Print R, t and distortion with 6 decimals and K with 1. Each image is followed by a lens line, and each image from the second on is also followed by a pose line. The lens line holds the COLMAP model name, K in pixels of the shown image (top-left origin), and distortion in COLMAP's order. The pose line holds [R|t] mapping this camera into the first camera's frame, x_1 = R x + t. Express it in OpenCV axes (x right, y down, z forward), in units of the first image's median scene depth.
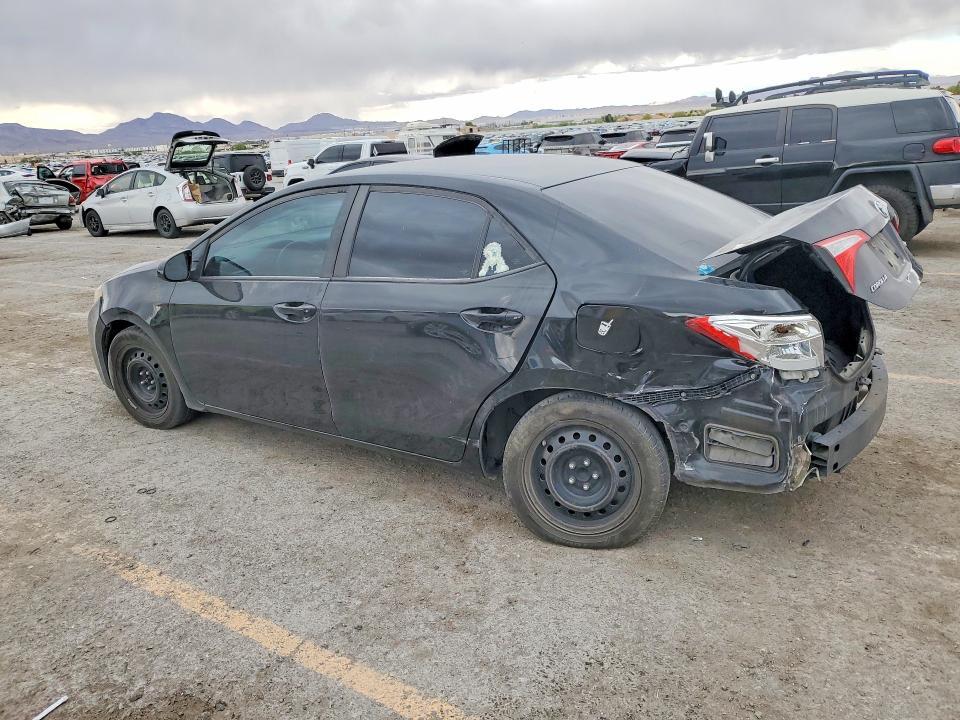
lens RADIAL K [[800.0, 0, 480.0], [0, 800.0, 360.0], [0, 0, 1]] dist [0.004143, 0.009032]
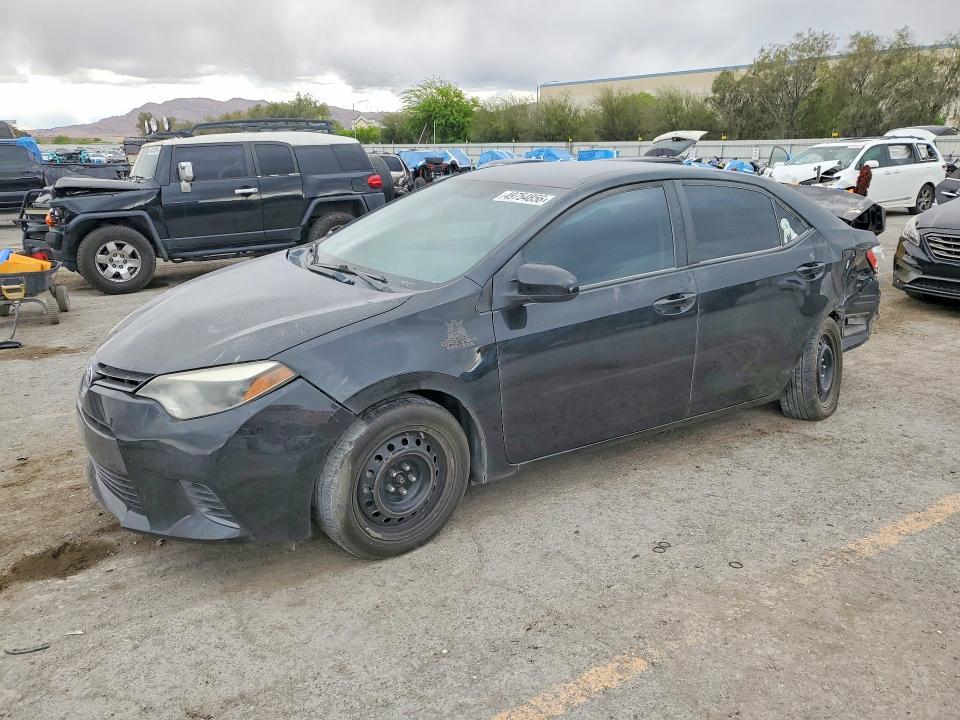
lens RADIAL K [[800.0, 0, 480.0], [0, 800.0, 360.0], [0, 0, 1]] dist [0.004143, 0.009032]
pose [[0.334038, -0.182975, 0.924629, -1.263999], [0.246214, 0.963856, 0.101788, -0.156107], [-0.909834, 0.193656, 0.367015, 0.877489]]
